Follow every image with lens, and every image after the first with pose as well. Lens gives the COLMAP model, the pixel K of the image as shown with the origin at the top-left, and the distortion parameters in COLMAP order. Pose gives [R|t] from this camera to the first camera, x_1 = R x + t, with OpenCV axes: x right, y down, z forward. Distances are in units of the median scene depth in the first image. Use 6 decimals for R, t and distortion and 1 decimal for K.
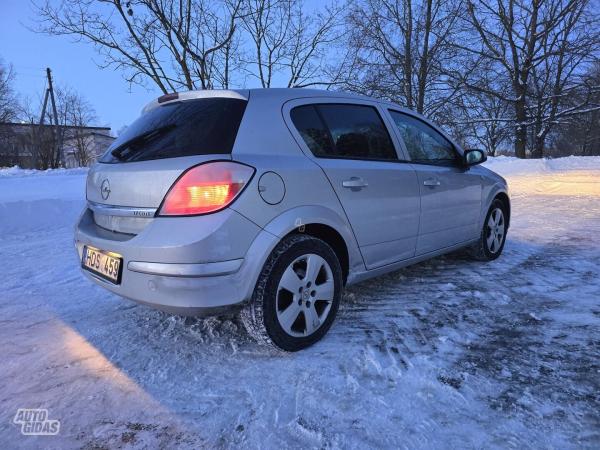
lens RADIAL K [[414.0, 0, 303.3], [0, 414.0, 225.2], [0, 0, 1]] dist [0.047839, -0.039801]
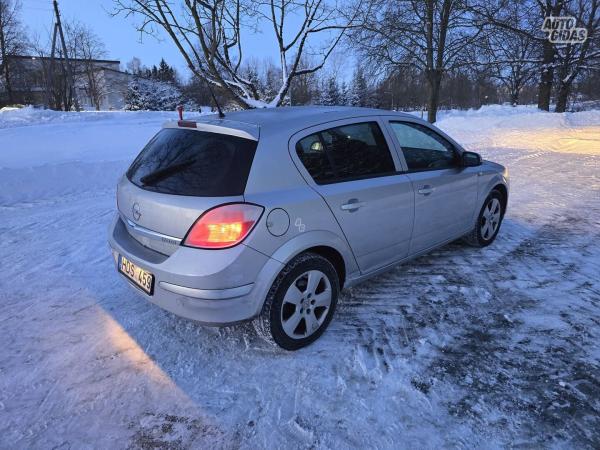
lens RADIAL K [[414.0, 0, 299.6], [0, 414.0, 222.6], [0, 0, 1]] dist [0.047839, -0.039801]
pose [[0.999130, 0.020743, -0.036173, 0.023401], [-0.015543, 0.990238, 0.138518, -0.220528], [0.038693, -0.137835, 0.989699, -0.136062]]
